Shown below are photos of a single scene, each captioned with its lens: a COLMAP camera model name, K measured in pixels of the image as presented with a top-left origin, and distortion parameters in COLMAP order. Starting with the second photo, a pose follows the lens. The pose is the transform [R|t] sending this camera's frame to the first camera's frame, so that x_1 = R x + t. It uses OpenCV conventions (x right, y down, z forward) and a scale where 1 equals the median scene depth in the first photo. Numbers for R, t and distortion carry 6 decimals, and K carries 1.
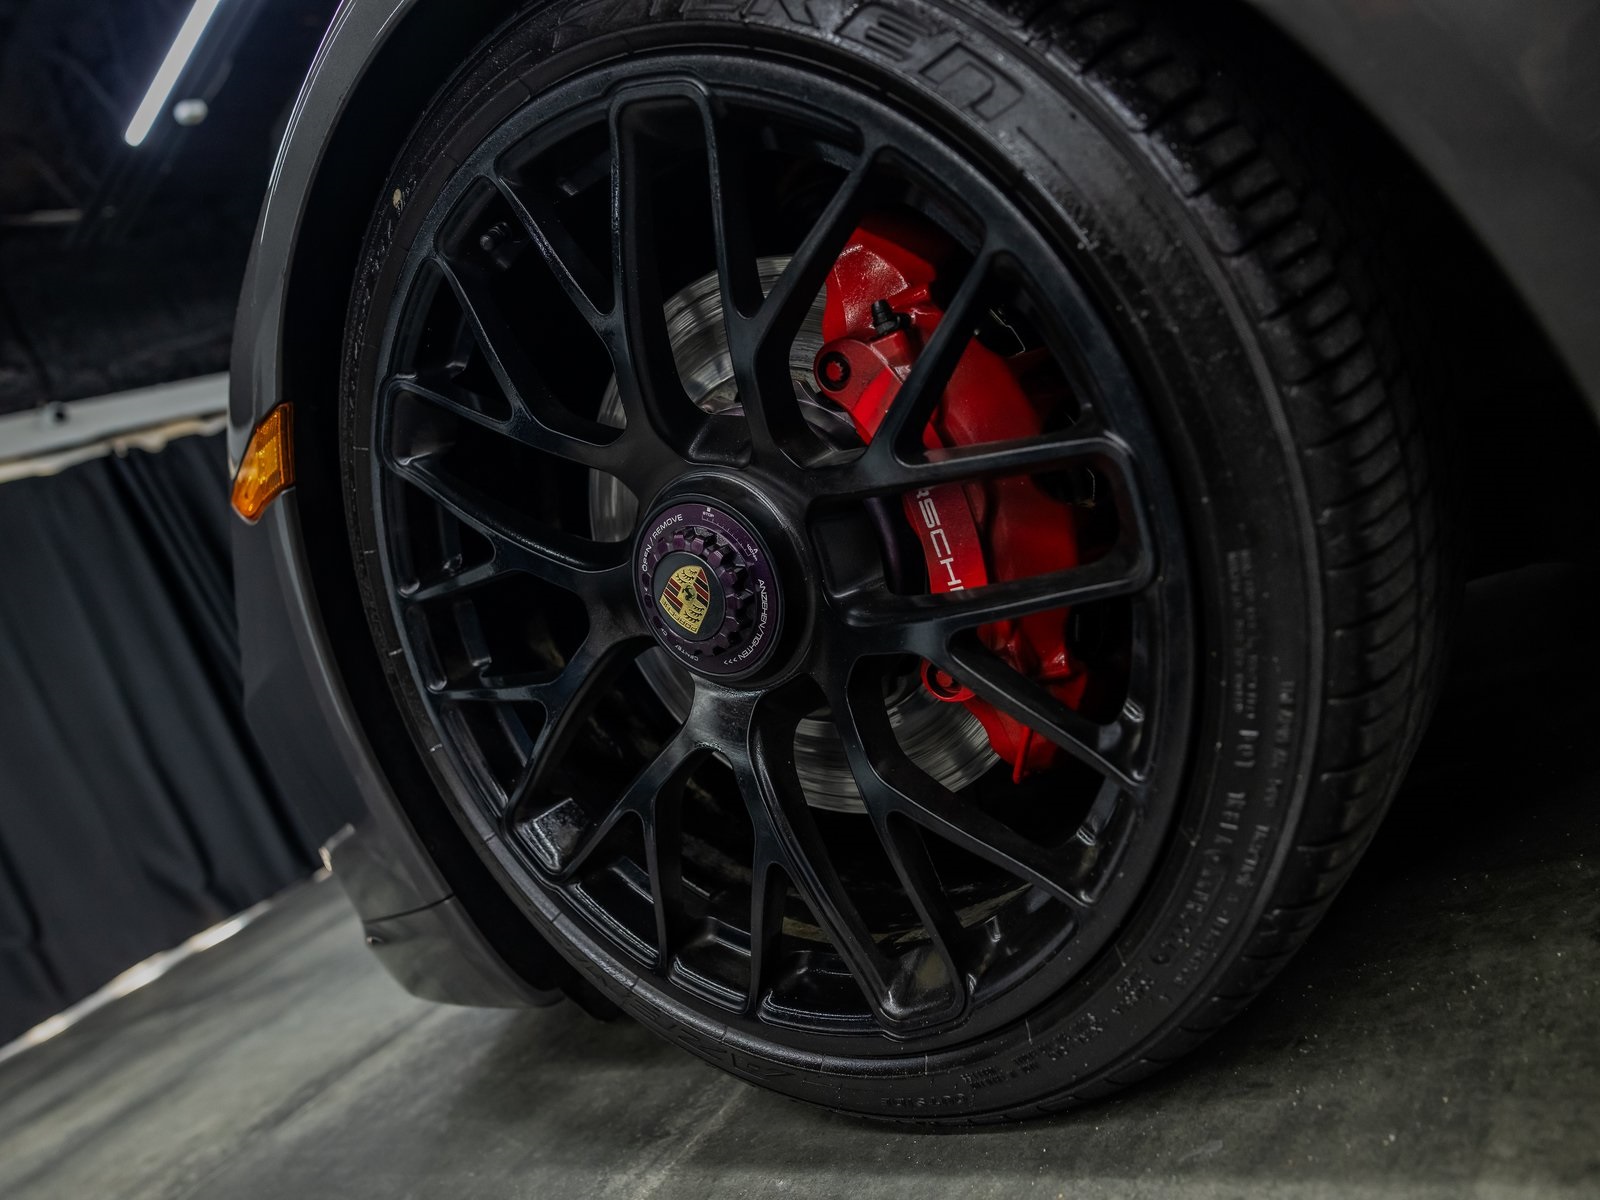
lens RADIAL K [[1287.5, 0, 742.2], [0, 1287.5, 566.8], [0, 0, 1]] dist [-0.001220, 0.007021]
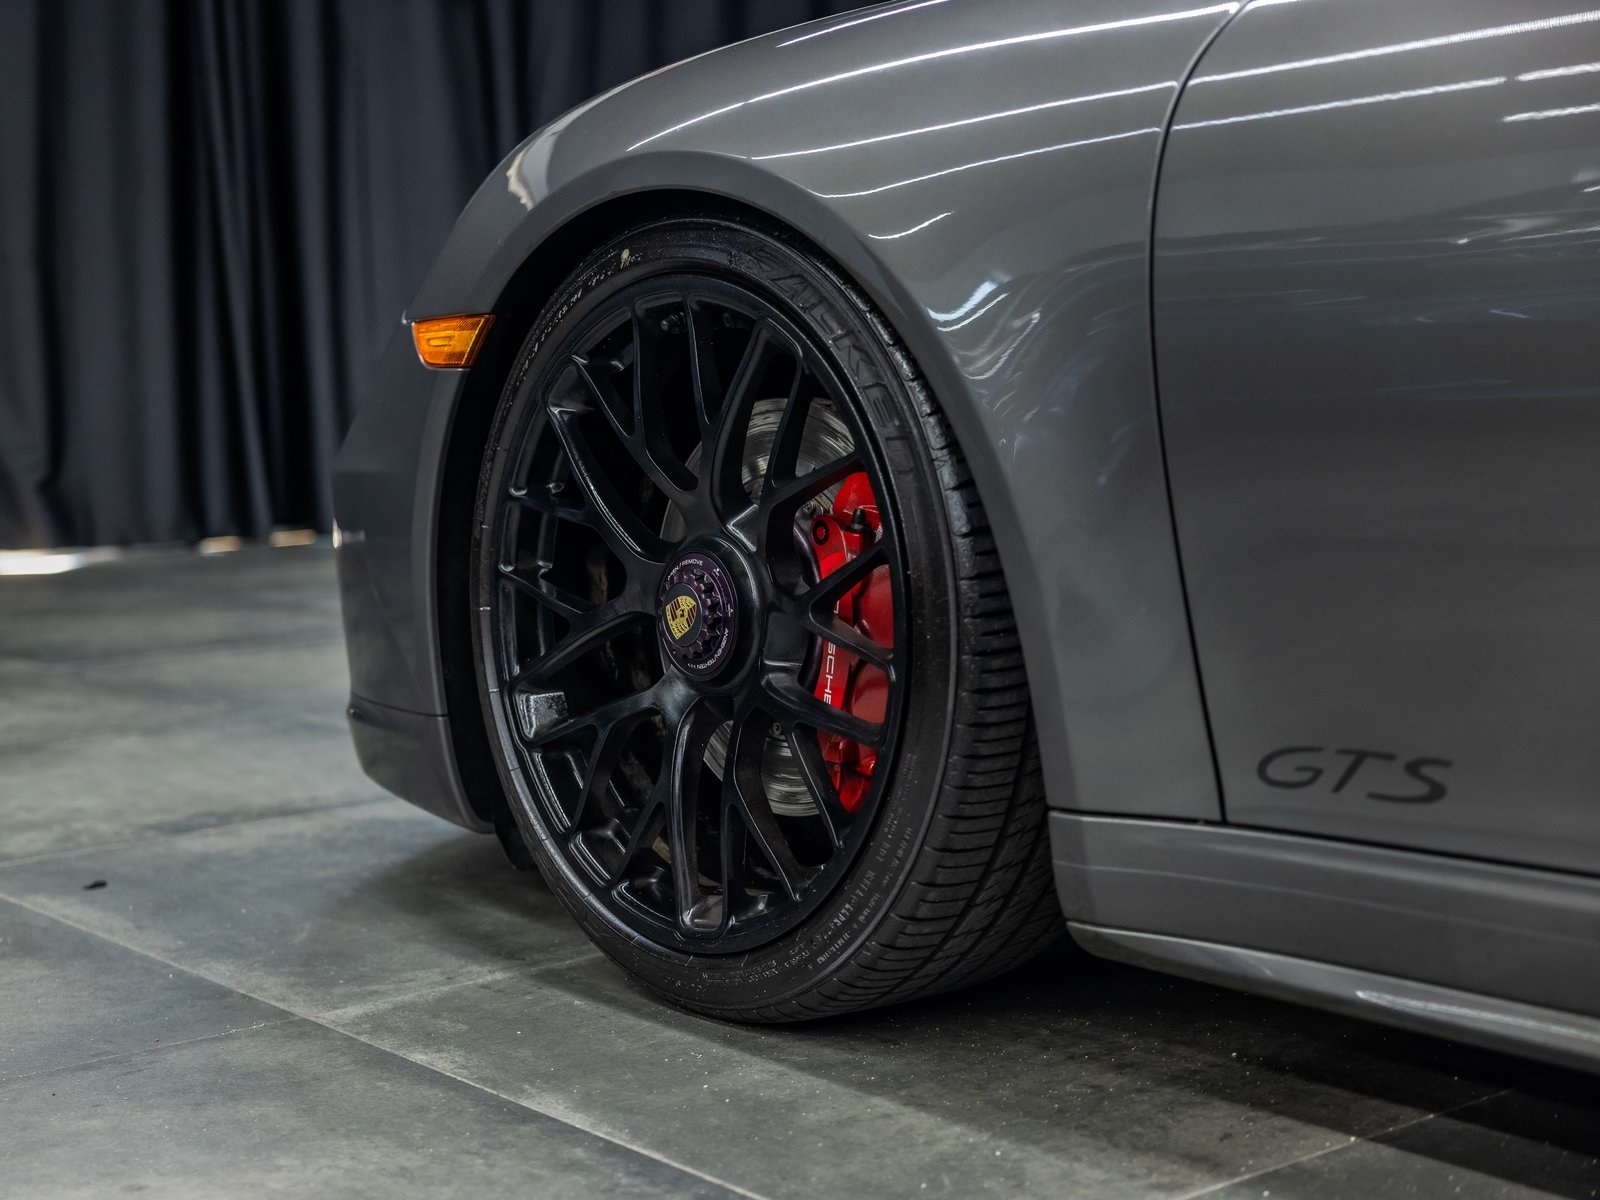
lens RADIAL K [[2464.5, 0, 800.0], [0, 2464.5, 600.0], [0, 0, 1]] dist [0.002728, -0.000489]
pose [[0.895997, 0.438096, -0.072537, 0.224690], [-0.424505, 0.892976, 0.149632, -0.384492], [0.130327, -0.103278, 0.986077, -1.433907]]
